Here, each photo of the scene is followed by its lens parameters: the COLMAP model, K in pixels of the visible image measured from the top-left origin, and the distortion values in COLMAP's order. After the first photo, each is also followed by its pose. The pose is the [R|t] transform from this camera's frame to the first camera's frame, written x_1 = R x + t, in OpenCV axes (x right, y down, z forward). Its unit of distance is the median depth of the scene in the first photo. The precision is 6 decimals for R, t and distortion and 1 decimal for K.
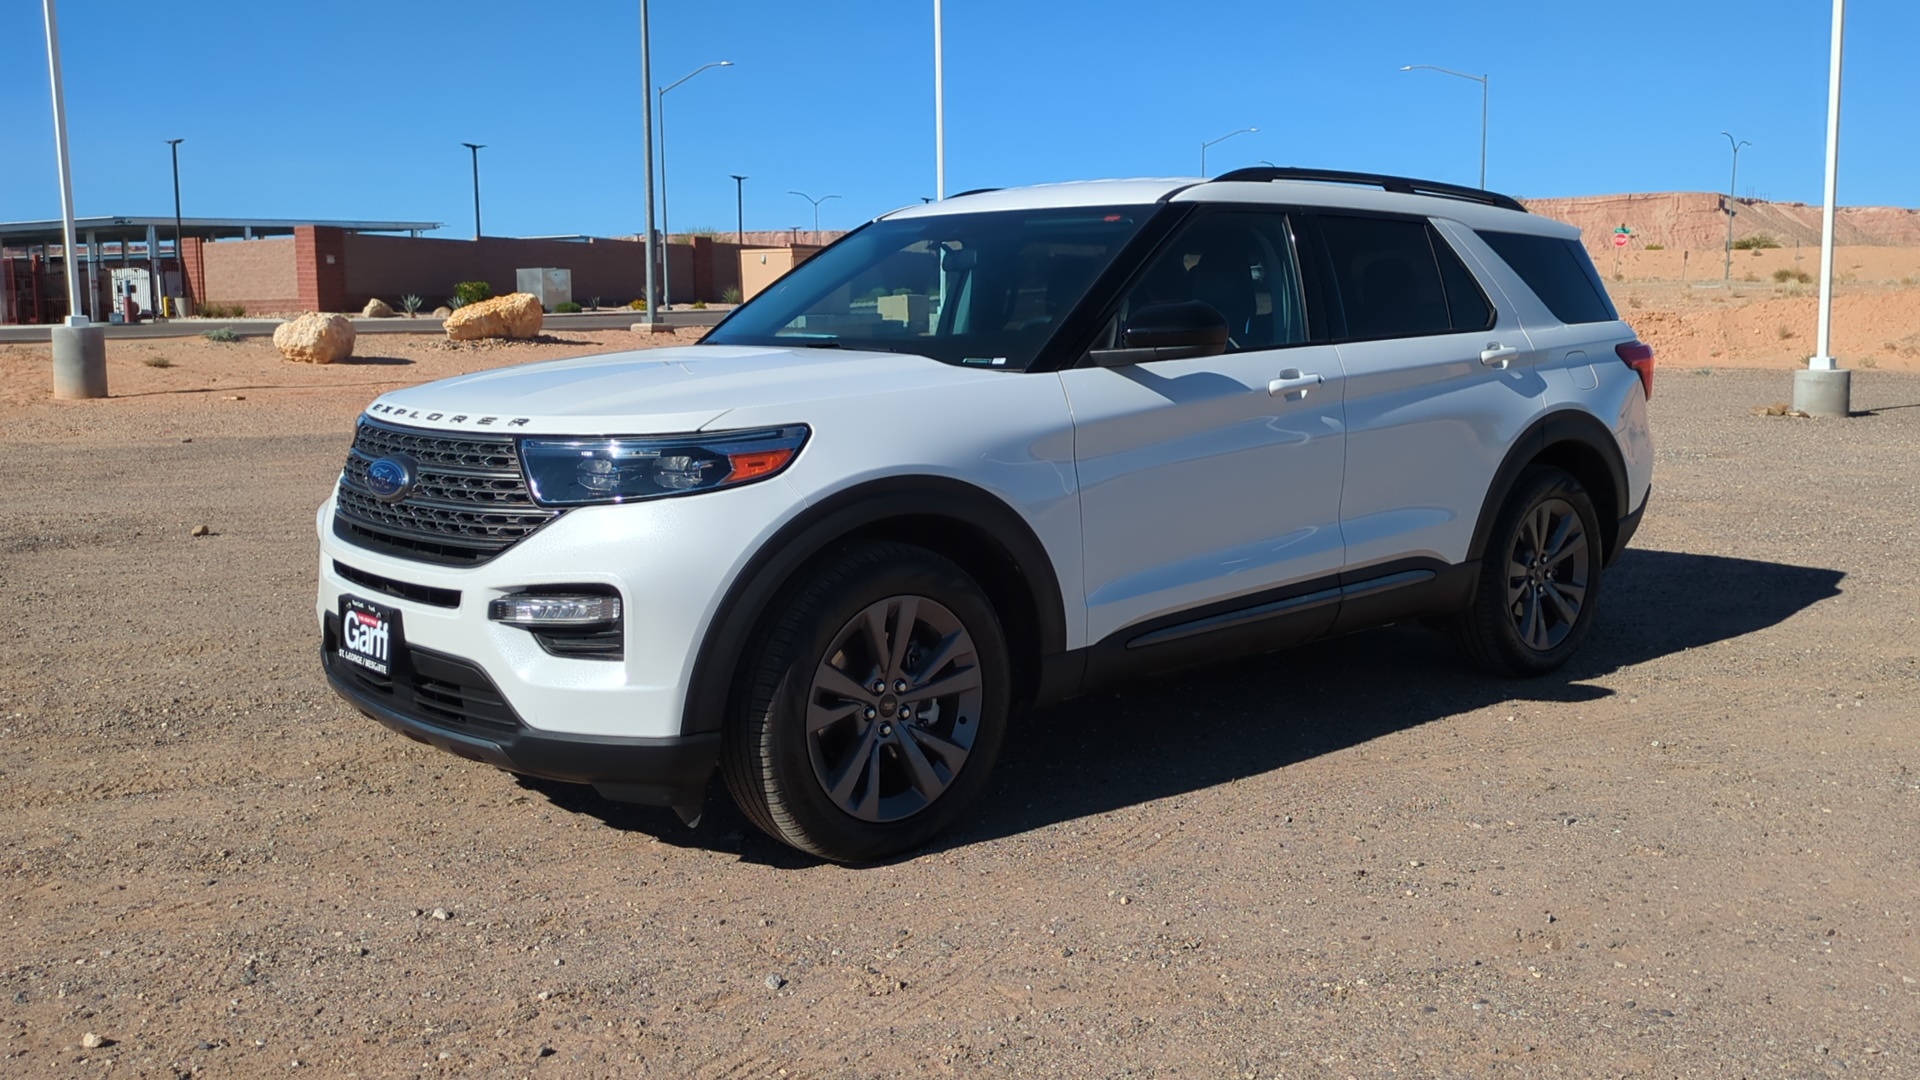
lens RADIAL K [[1623.3, 0, 975.9], [0, 1623.3, 536.7], [0, 0, 1]] dist [0.074061, -0.094959]
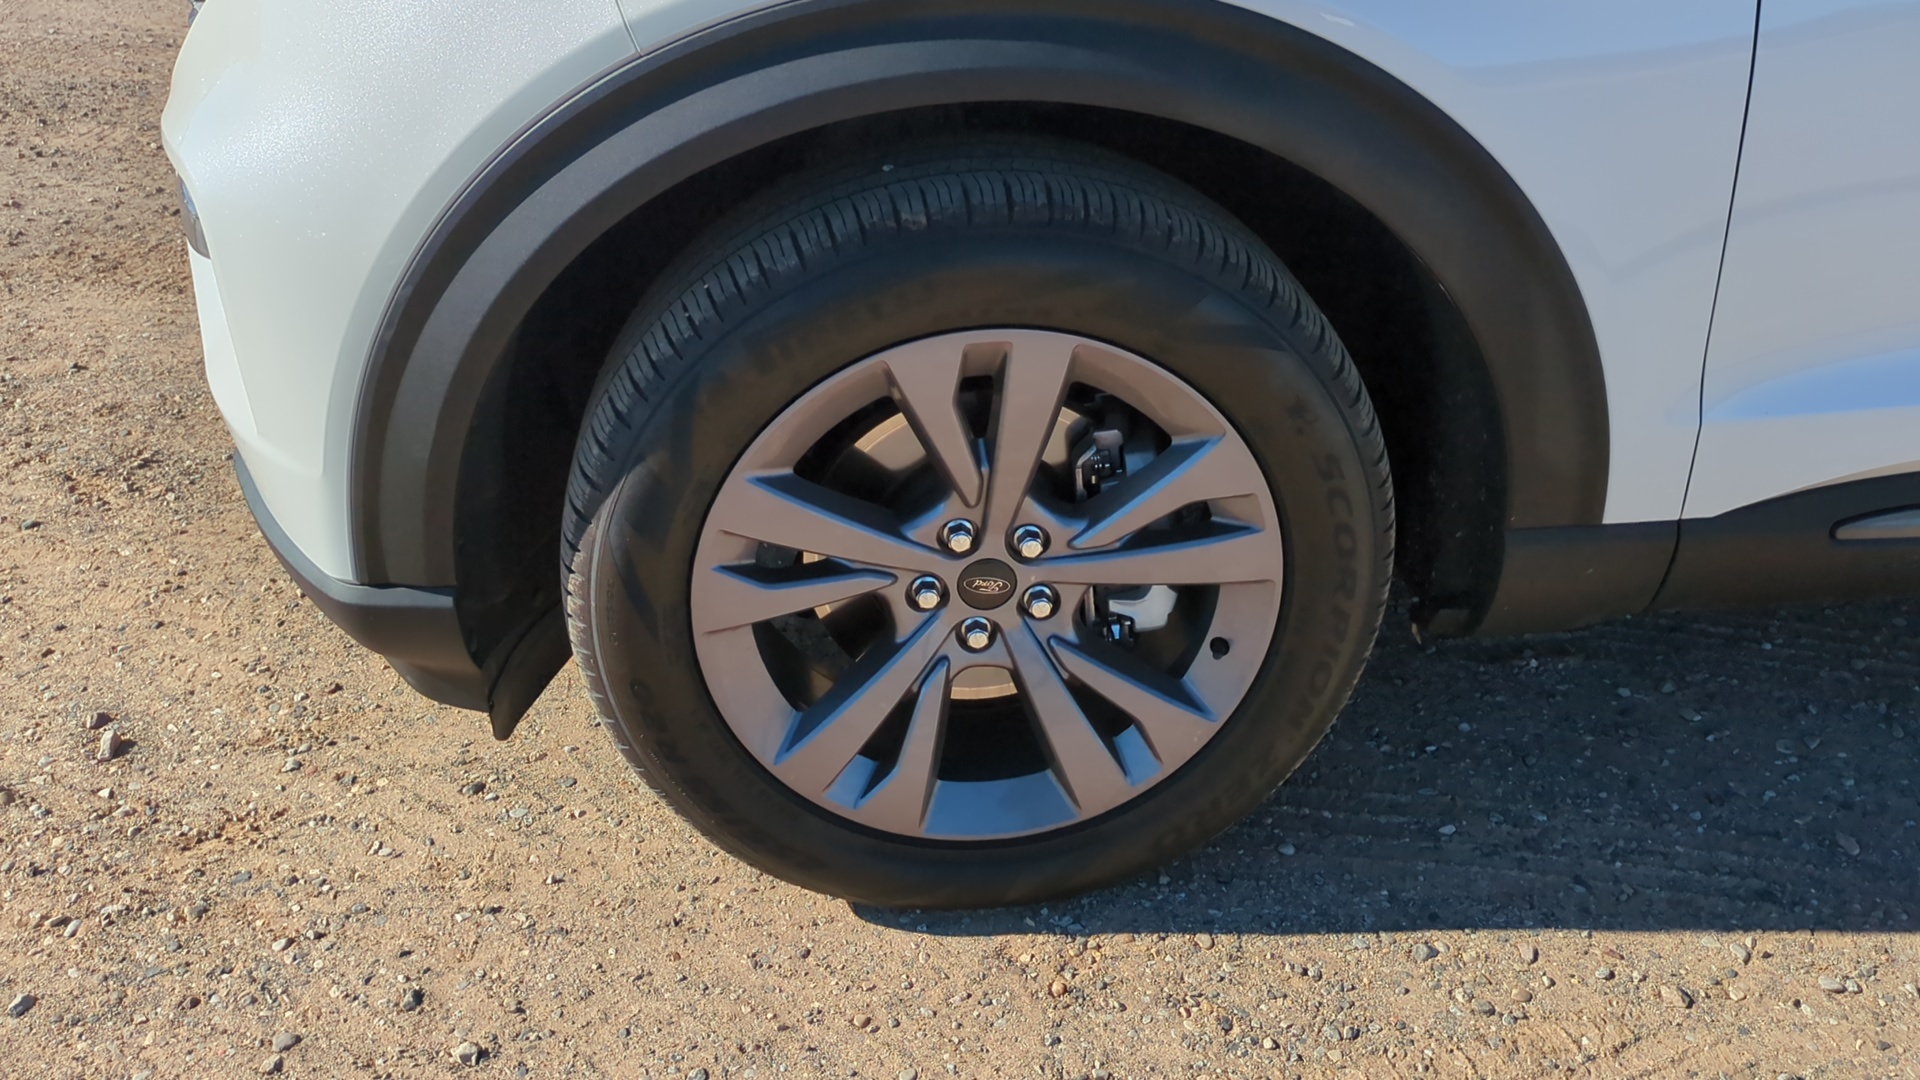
lens RADIAL K [[1623.3, 0, 975.9], [0, 1623.3, 536.7], [0, 0, 1]] dist [0.074061, -0.094959]
pose [[0.808432, 0.300690, -0.505988, 0.107825], [-0.089402, 0.912418, 0.399376, -0.048031], [0.581760, -0.277632, 0.764510, 0.558571]]
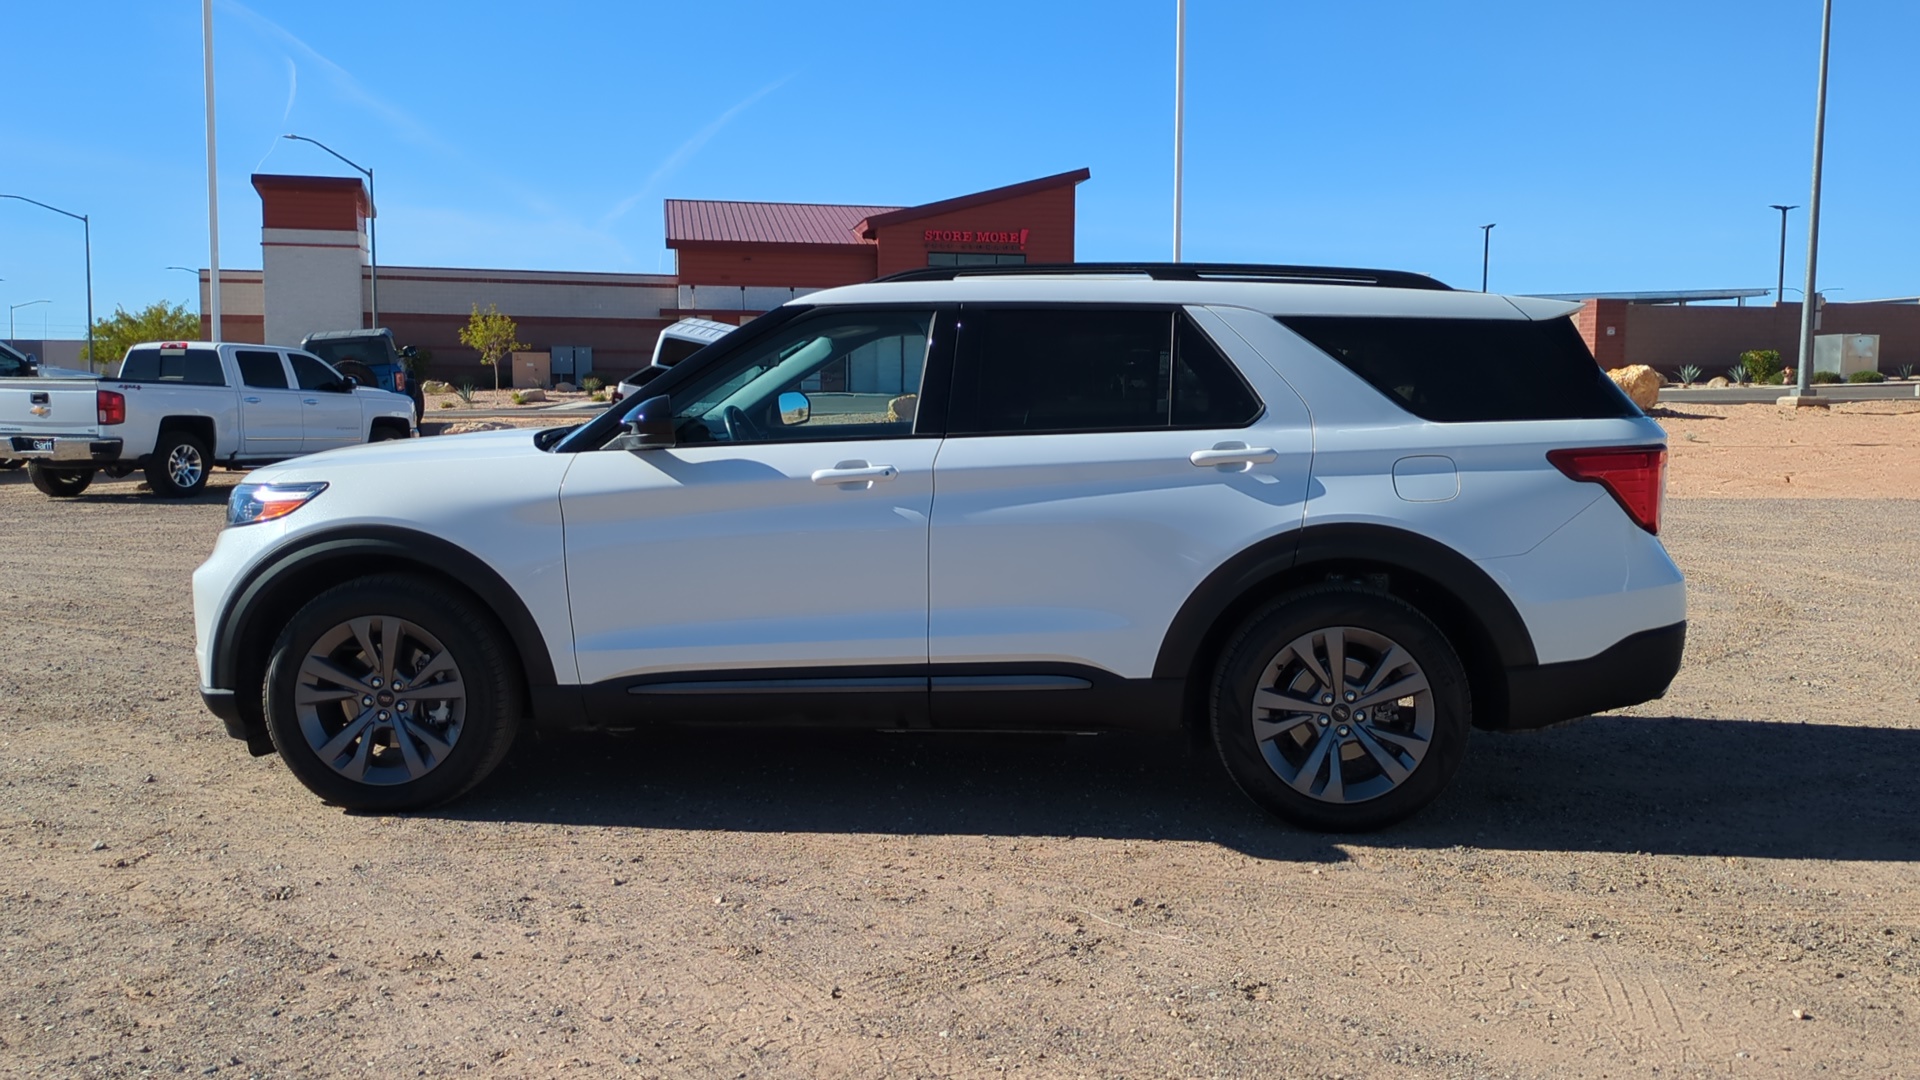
lens RADIAL K [[1623.3, 0, 975.9], [0, 1623.3, 536.7], [0, 0, 1]] dist [0.074061, -0.094959]
pose [[0.704914, 0.069546, -0.705875, 0.963138], [-0.098957, 0.995091, -0.000780, -0.058505], [0.702356, 0.070401, 0.708336, 0.303766]]
